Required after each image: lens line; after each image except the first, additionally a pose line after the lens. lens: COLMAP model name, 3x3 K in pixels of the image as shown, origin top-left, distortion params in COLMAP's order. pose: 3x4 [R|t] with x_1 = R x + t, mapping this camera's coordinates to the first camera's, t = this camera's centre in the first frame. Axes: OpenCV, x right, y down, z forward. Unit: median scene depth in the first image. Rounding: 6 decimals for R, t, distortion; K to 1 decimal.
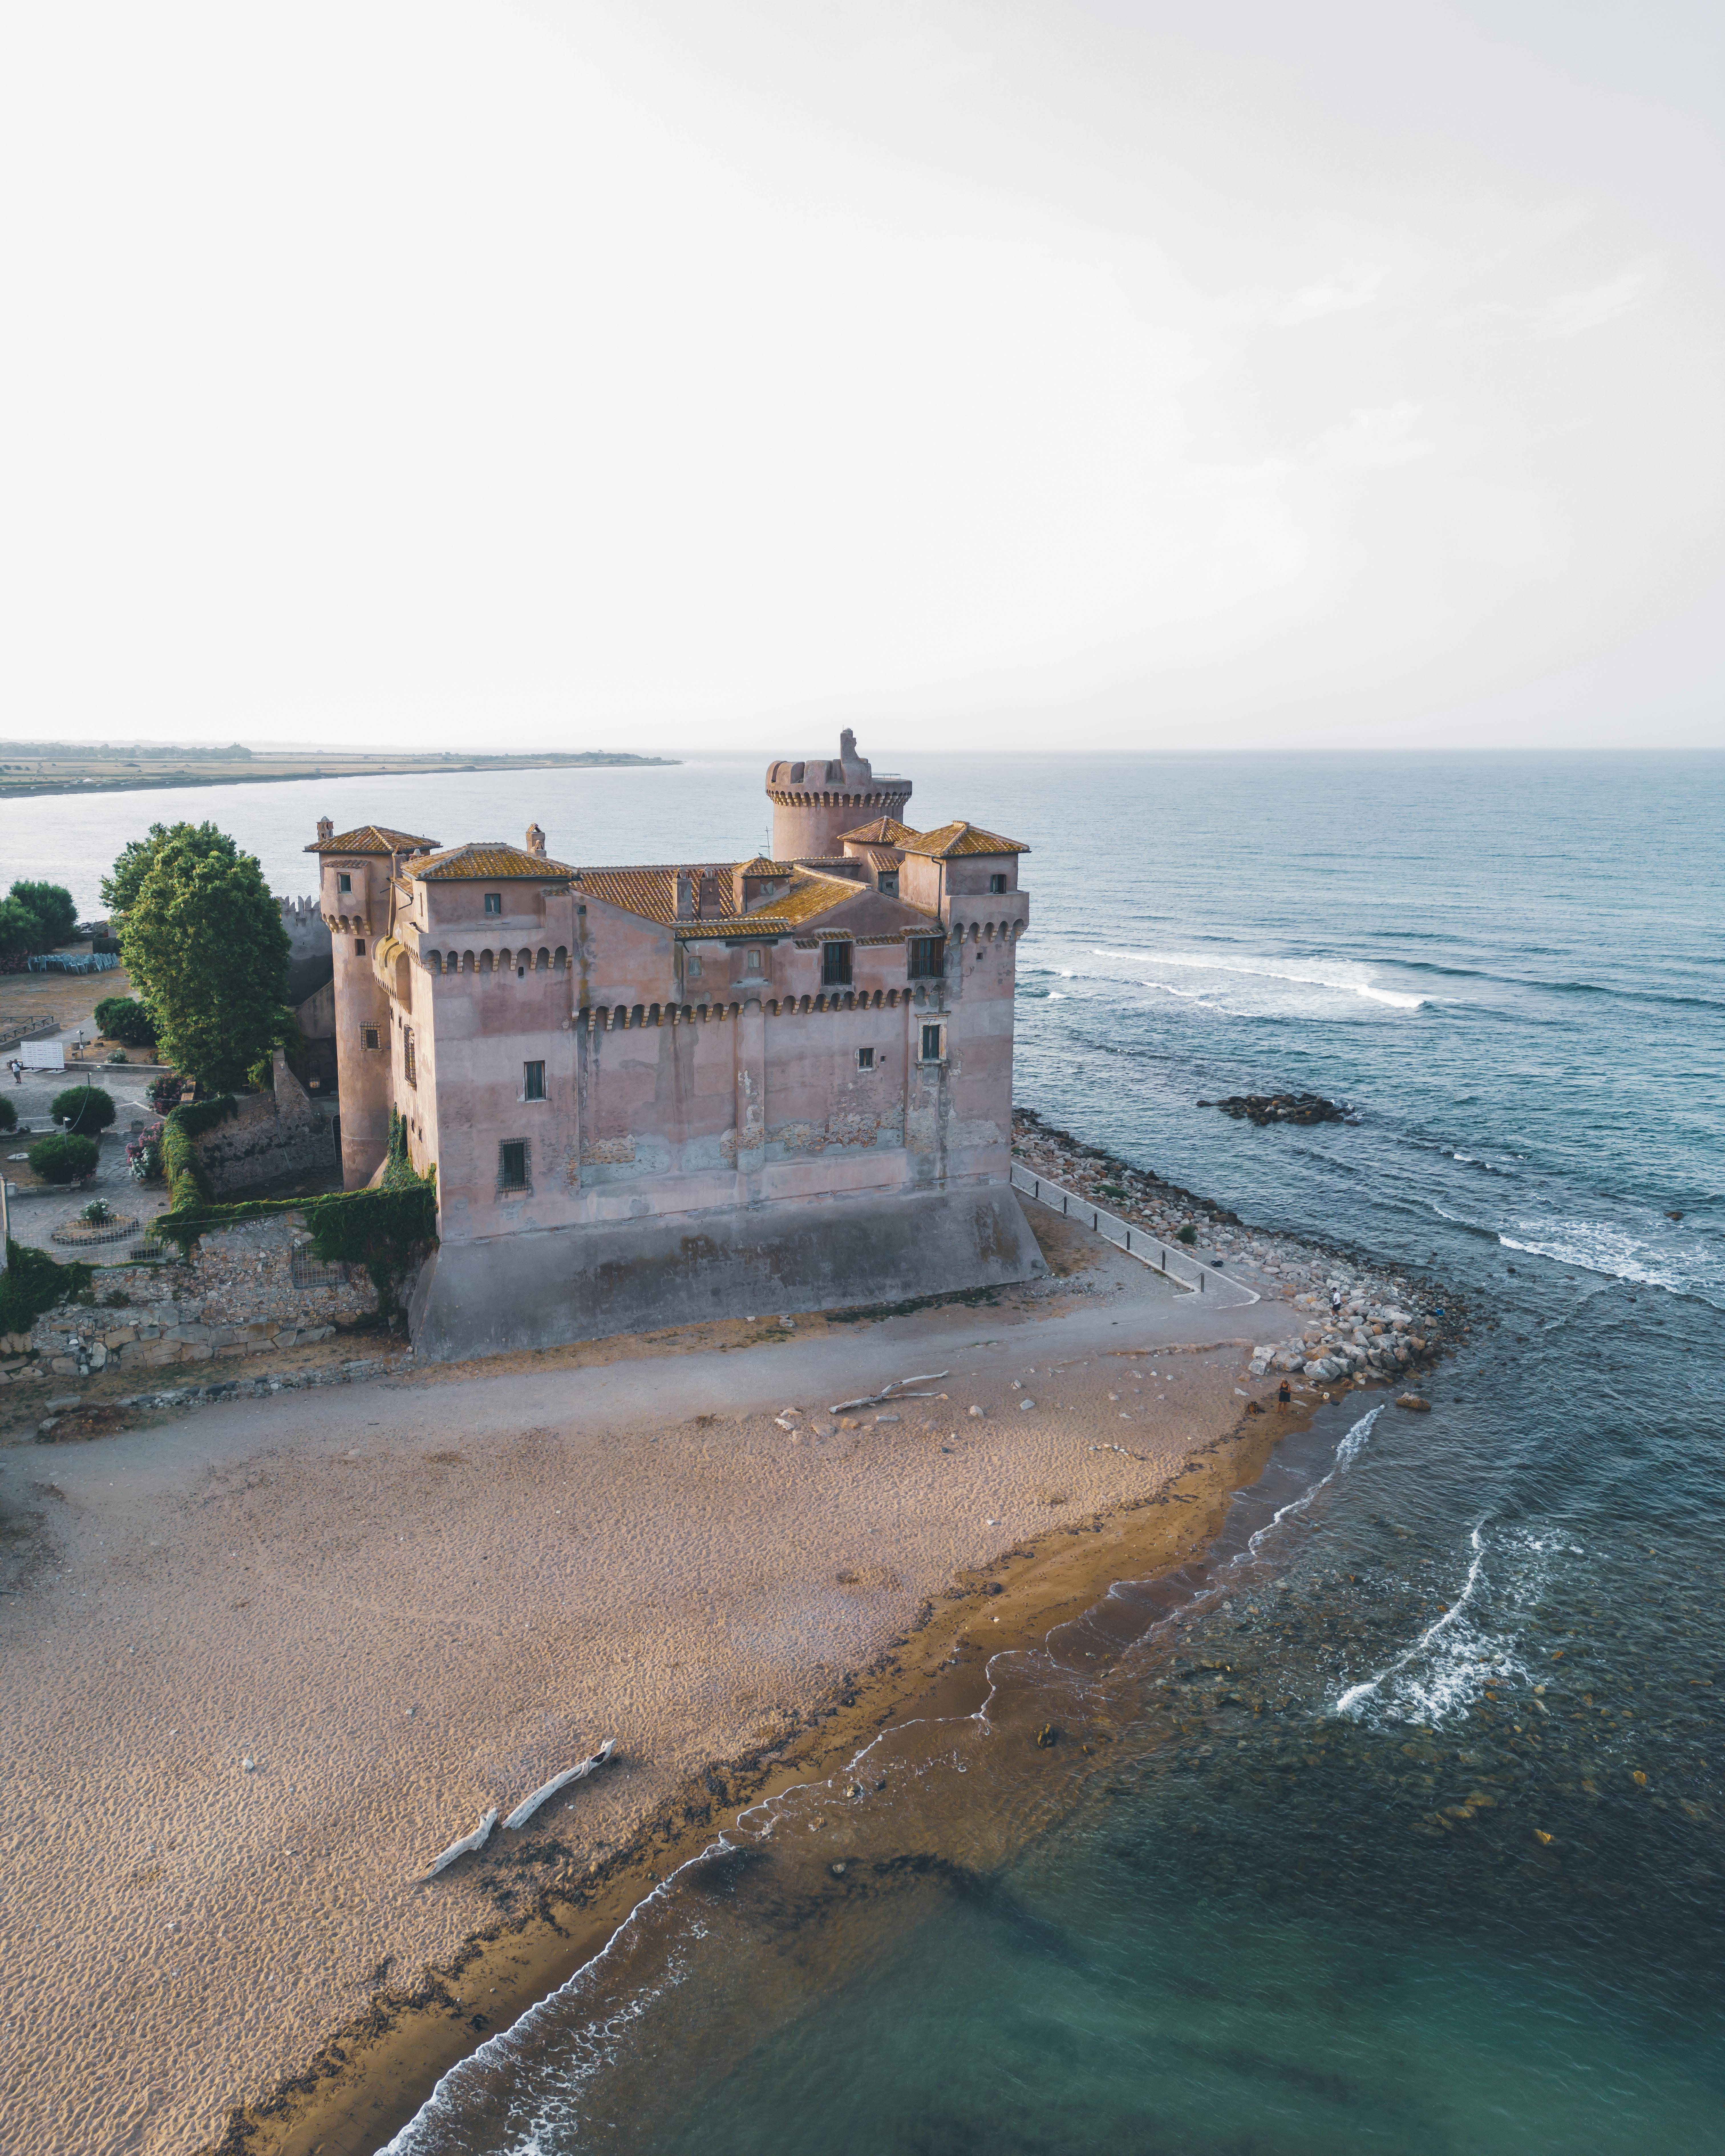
lens RADIAL K [[1478.3, 0, 828.2], [0, 1478.3, 1019.9], [0, 0, 1]] dist [0.098089, -0.100057]
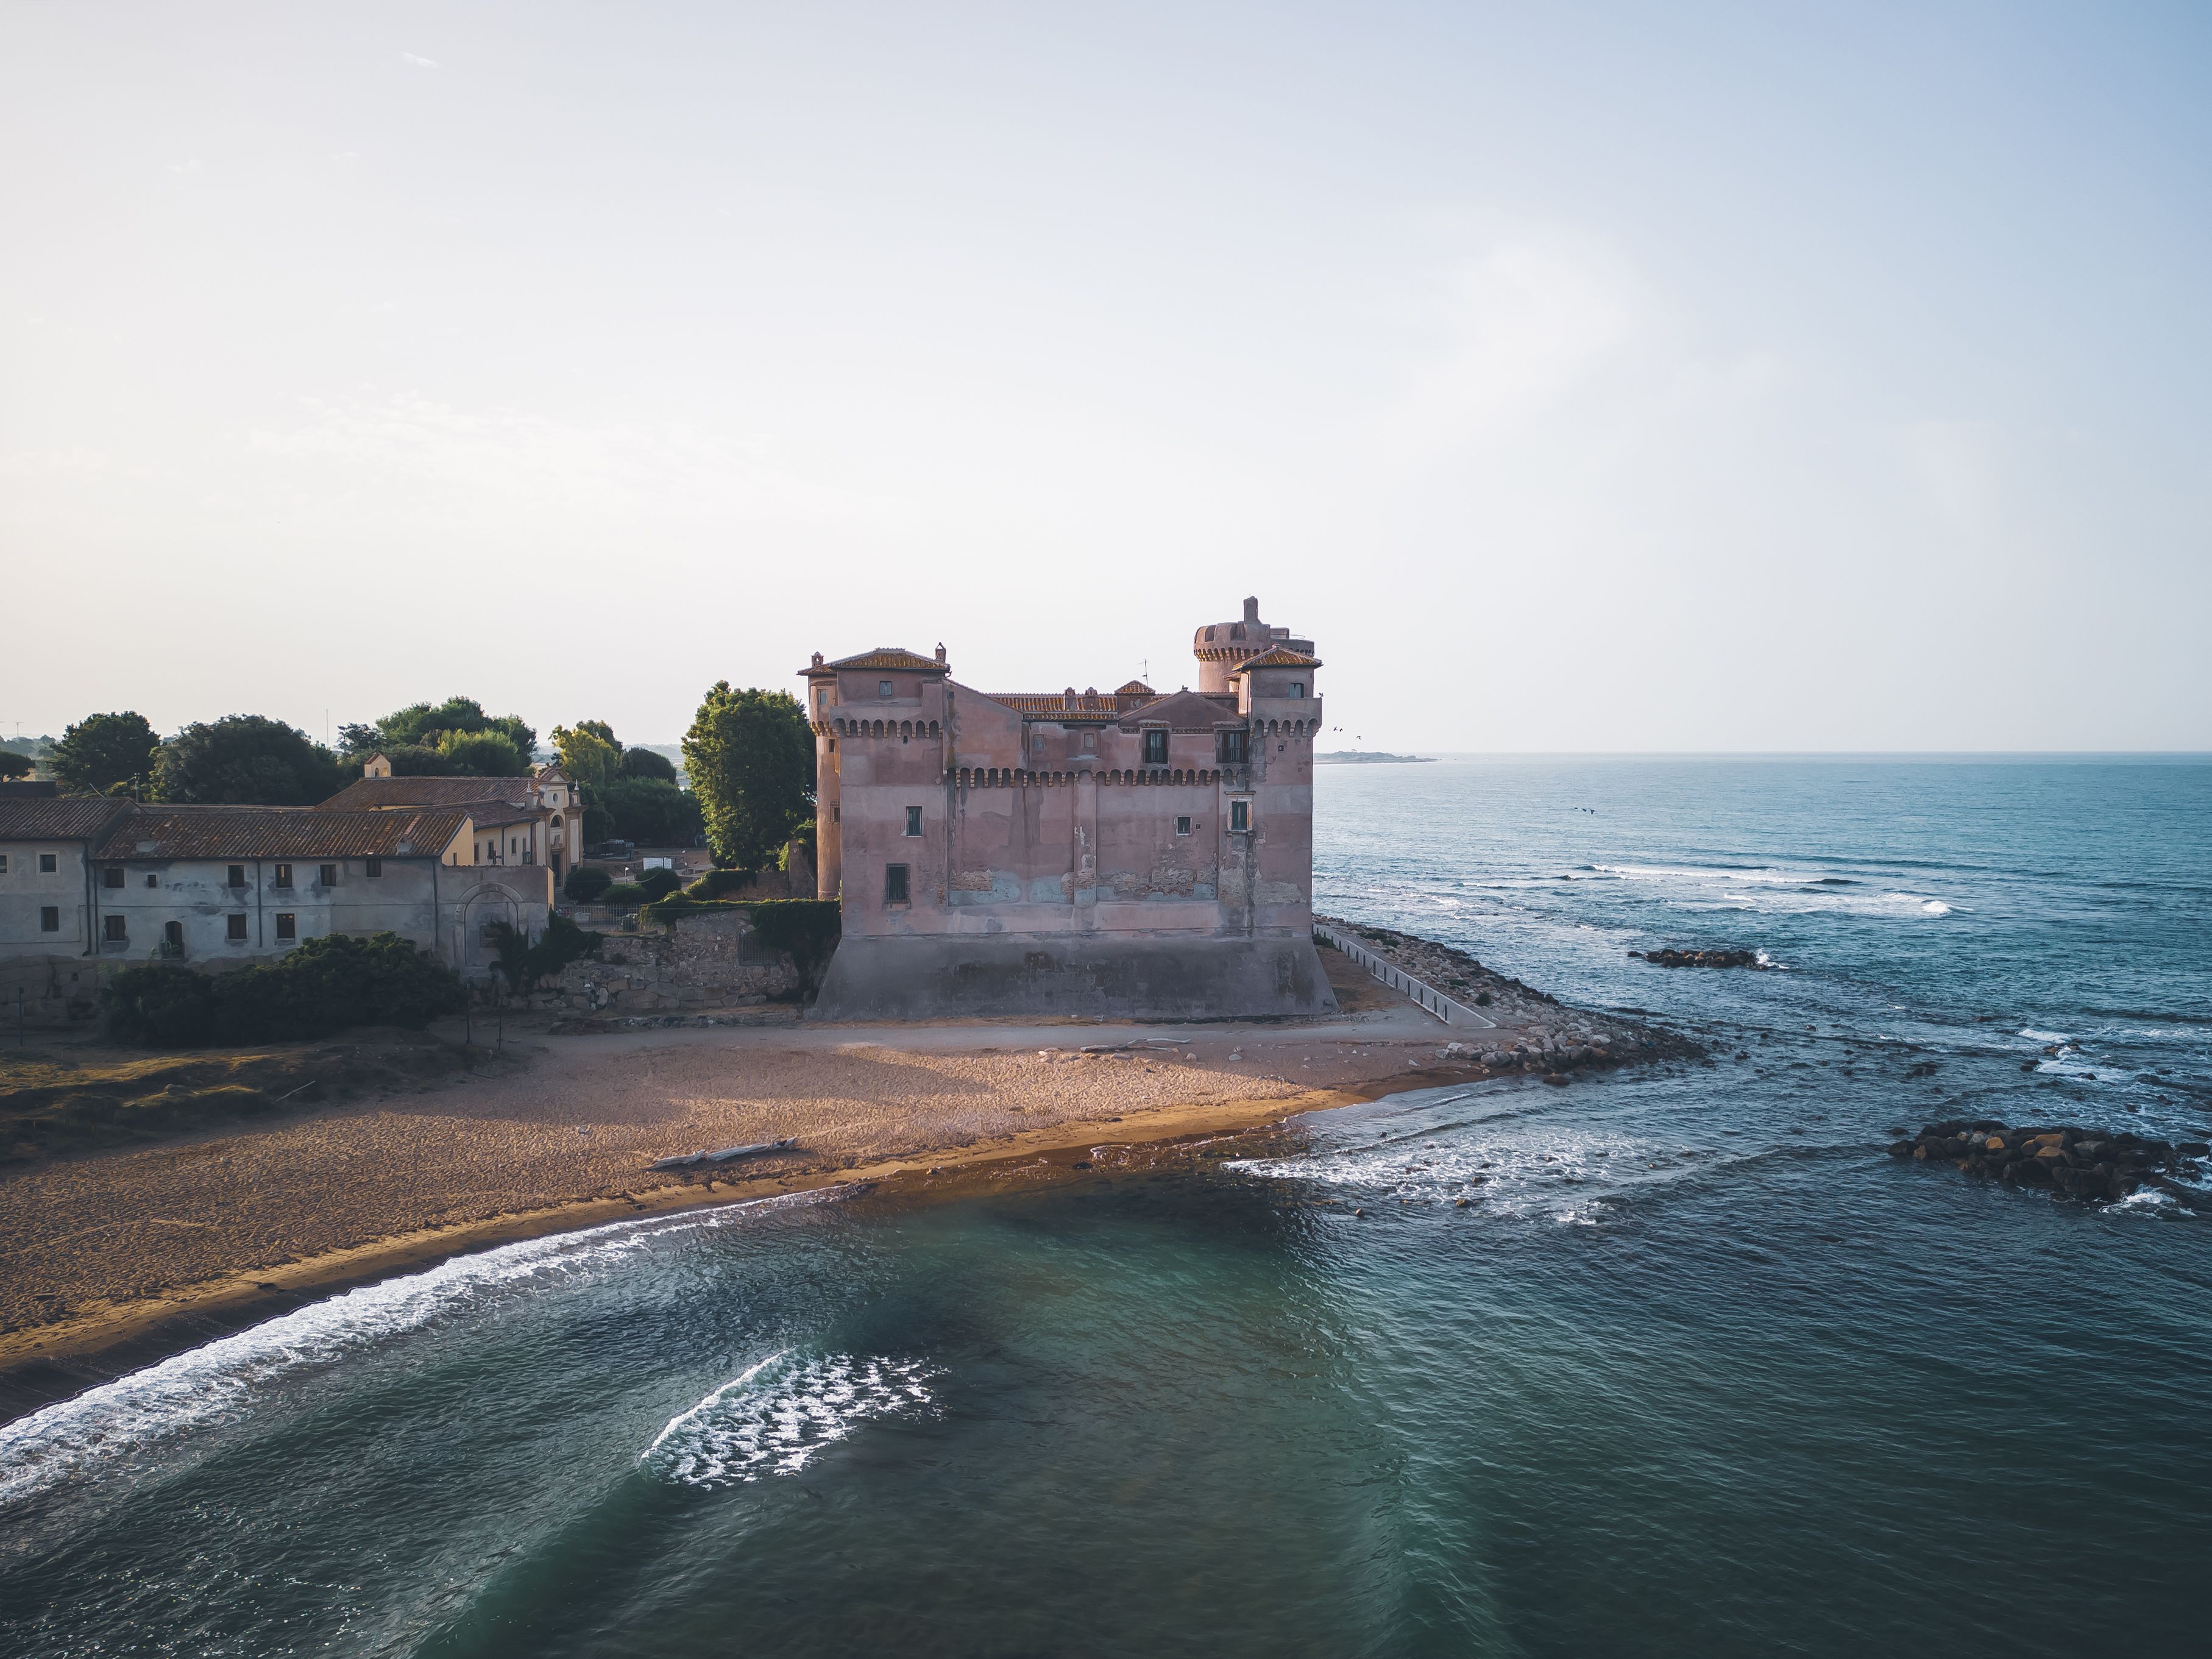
lens RADIAL K [[1543.1, 0, 1220.9], [0, 1543.1, 857.3], [0, 0, 1]] dist [0.111911, -0.155989]
pose [[0.974885, 0.014662, -0.222226, 0.367648], [-0.037244, 0.994512, -0.097770, 0.190170], [0.219573, 0.103591, 0.970081, -0.287222]]
